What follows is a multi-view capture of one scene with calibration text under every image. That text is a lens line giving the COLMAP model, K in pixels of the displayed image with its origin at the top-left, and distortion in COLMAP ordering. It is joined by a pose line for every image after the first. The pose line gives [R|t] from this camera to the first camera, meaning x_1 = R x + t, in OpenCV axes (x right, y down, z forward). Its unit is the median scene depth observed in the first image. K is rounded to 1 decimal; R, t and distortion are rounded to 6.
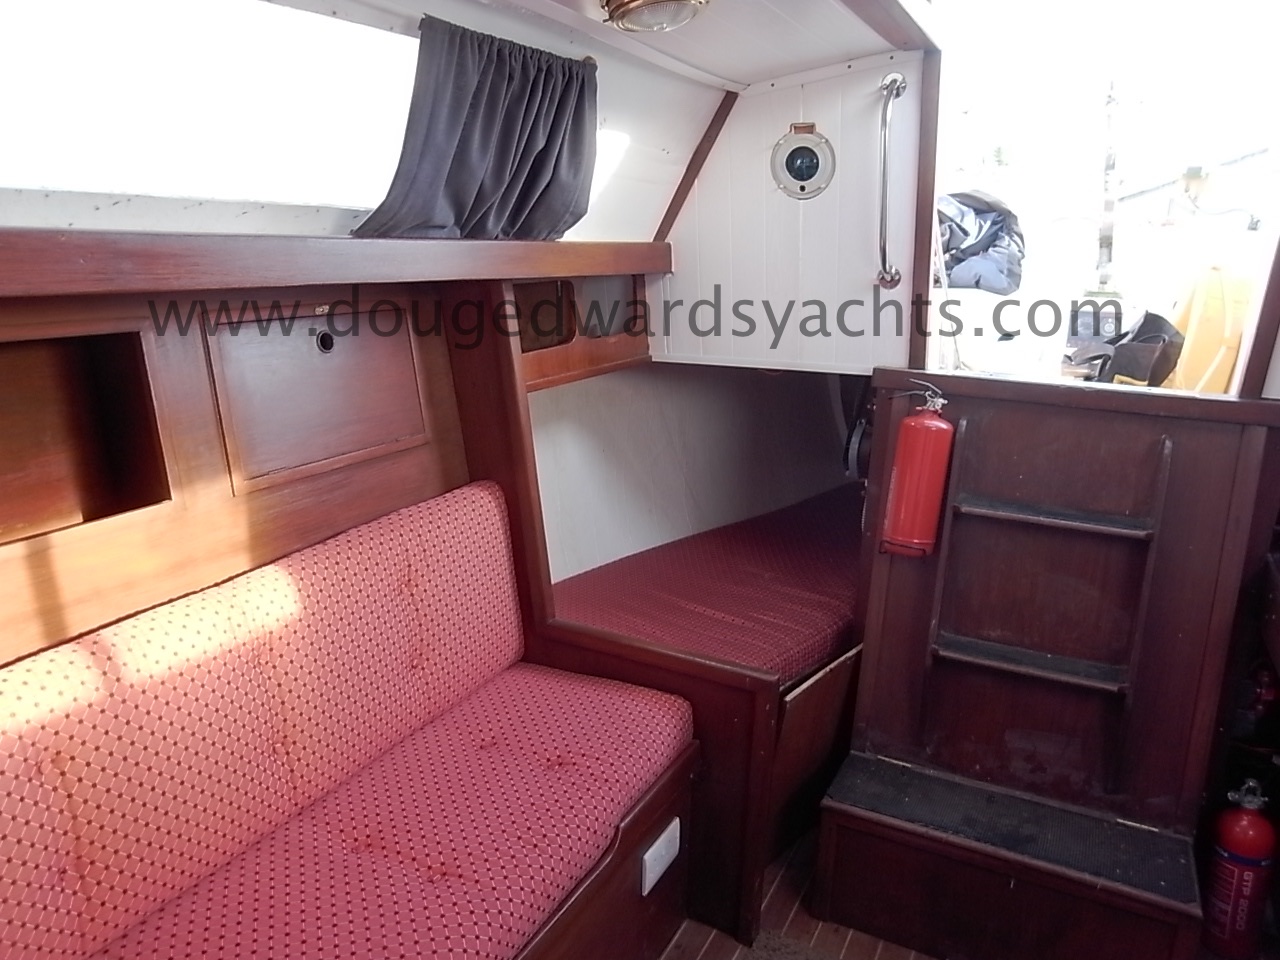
lens RADIAL K [[905.6, 0, 630.3], [0, 905.6, 474.4], [0, 0, 1]] dist [-0.070269, 0.056223]
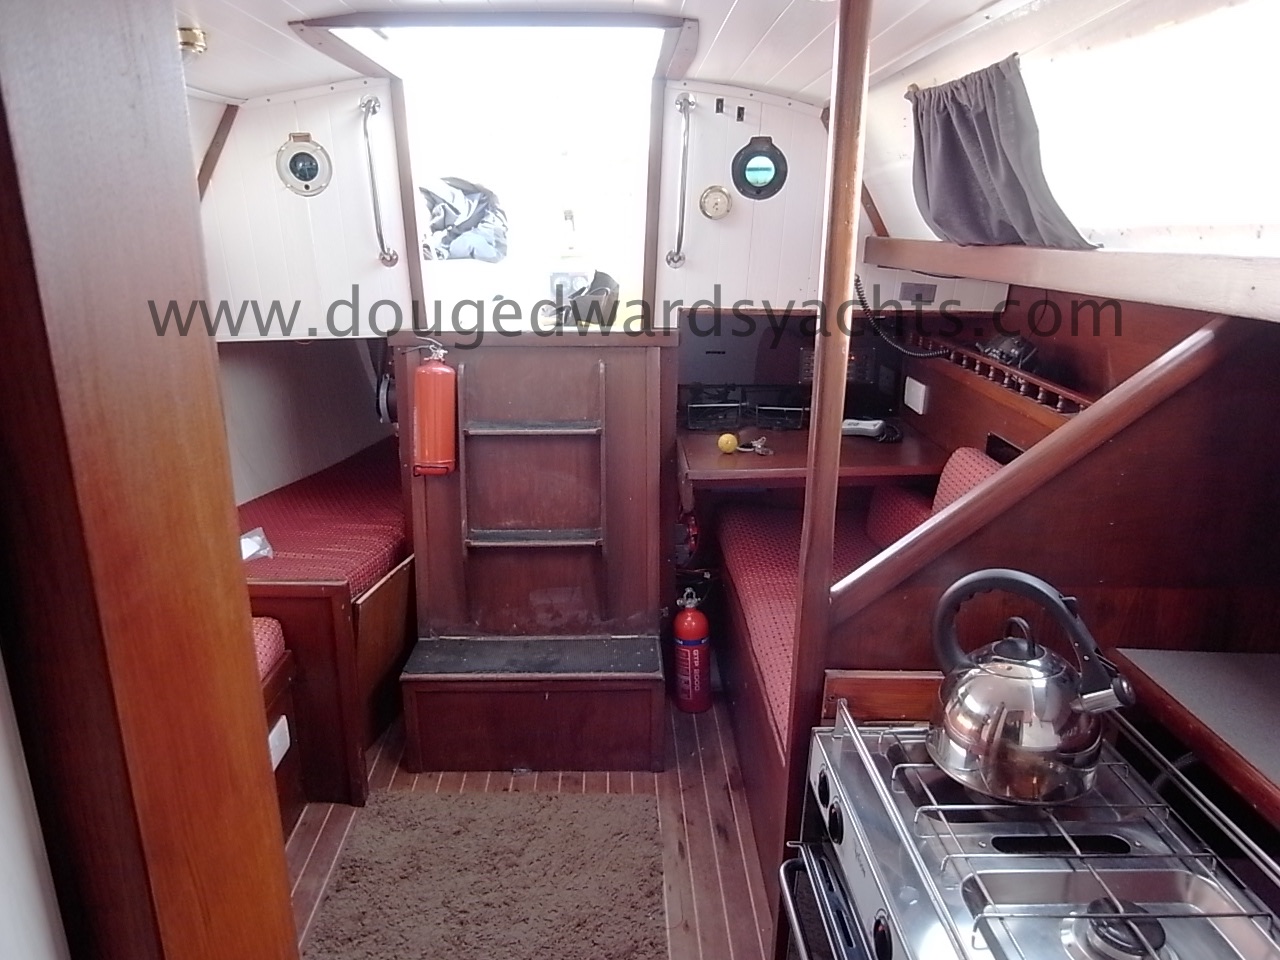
lens RADIAL K [[905.6, 0, 635.2], [0, 905.6, 478.4], [0, 0, 1]] dist [-0.070269, 0.056223]
pose [[0.872949, -0.155050, 0.462514, -0.039266], [0.137559, 0.987906, 0.071549, 0.043109], [-0.468014, 0.001165, 0.883720, -0.269914]]
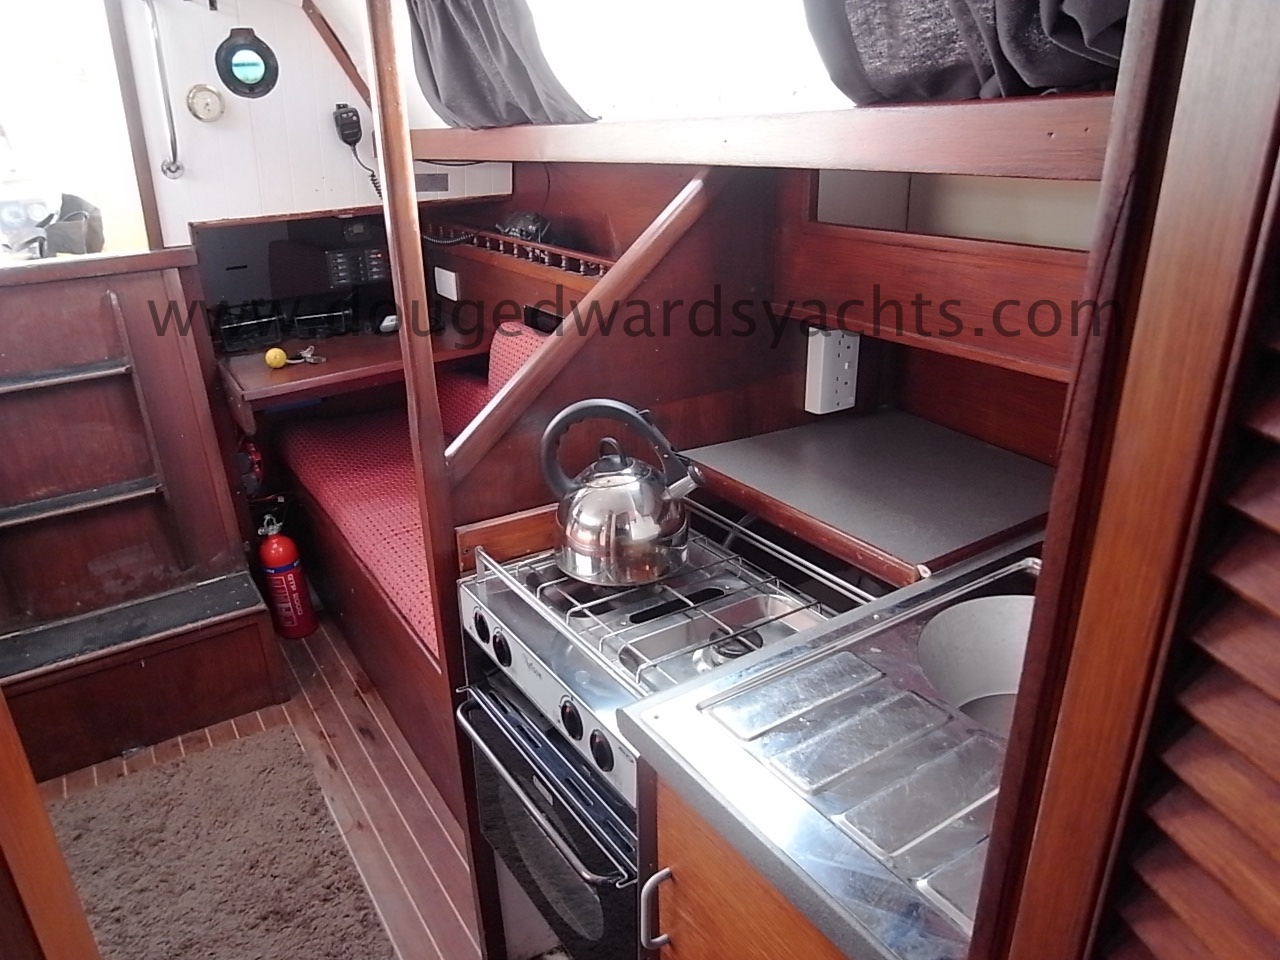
lens RADIAL K [[905.6, 0, 631.4], [0, 905.6, 477.7], [0, 0, 1]] dist [-0.070269, 0.056223]
pose [[0.492860, -0.369324, 0.787838, -0.115376], [0.263827, 0.926254, 0.269164, 0.053531], [-0.829147, 0.075193, 0.553951, -0.271286]]
